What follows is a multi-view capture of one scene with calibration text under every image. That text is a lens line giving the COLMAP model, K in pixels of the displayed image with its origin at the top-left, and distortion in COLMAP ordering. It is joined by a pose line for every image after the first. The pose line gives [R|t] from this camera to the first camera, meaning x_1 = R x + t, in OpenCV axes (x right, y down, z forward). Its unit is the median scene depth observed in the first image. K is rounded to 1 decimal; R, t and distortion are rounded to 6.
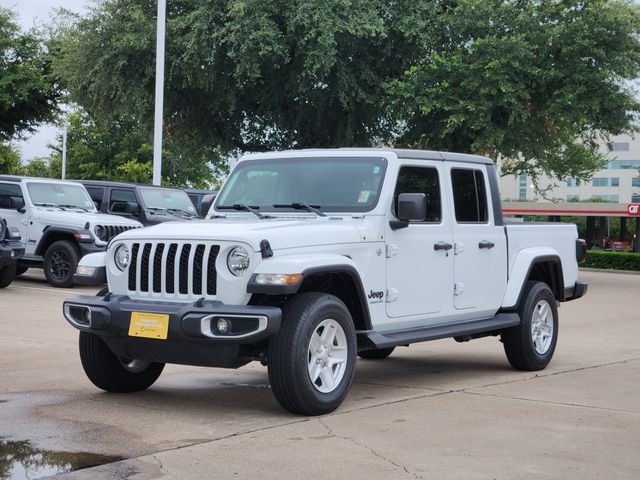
lens RADIAL K [[1242.0, 0, 320.0], [0, 1242.0, 240.0], [0, 0, 1]] dist [-0.462892, 4.860444]
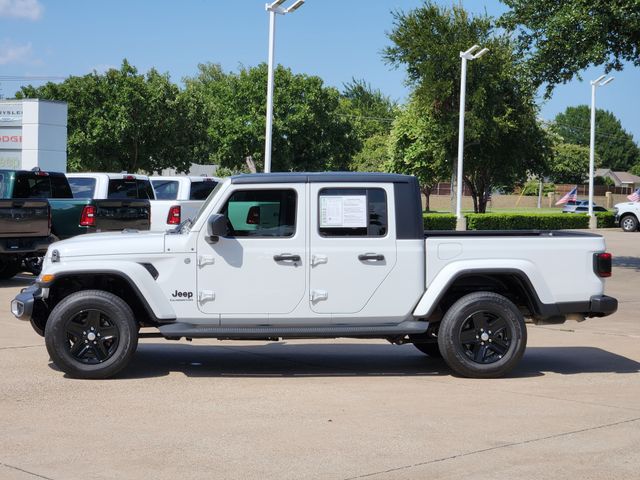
lens RADIAL K [[1242.0, 0, 320.0], [0, 1242.0, 240.0], [0, 0, 1]] dist [-0.462892, 4.860444]
pose [[0.644779, 0.027909, -0.763860, 0.997614], [-0.010965, 0.999568, 0.027266, -0.042904], [0.764291, -0.009205, 0.644806, 0.266369]]
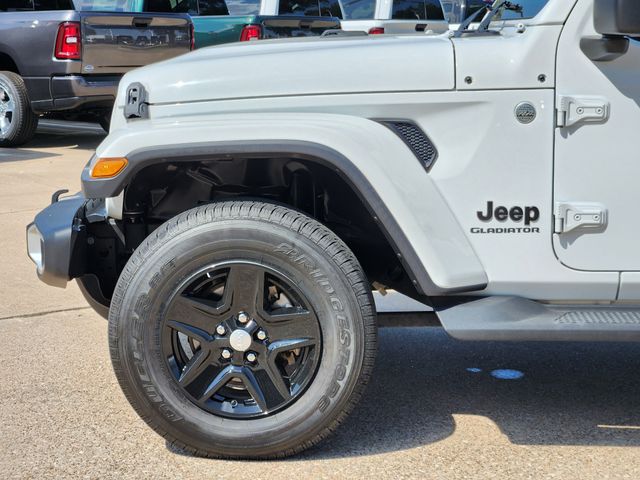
lens RADIAL K [[1242.0, 0, 320.0], [0, 1242.0, 240.0], [0, 0, 1]] dist [-0.462892, 4.860444]
pose [[0.534715, 0.128826, -0.835155, 0.331939], [0.001930, 0.988122, 0.153658, -0.010753], [0.845030, -0.083775, 0.528115, 0.653864]]
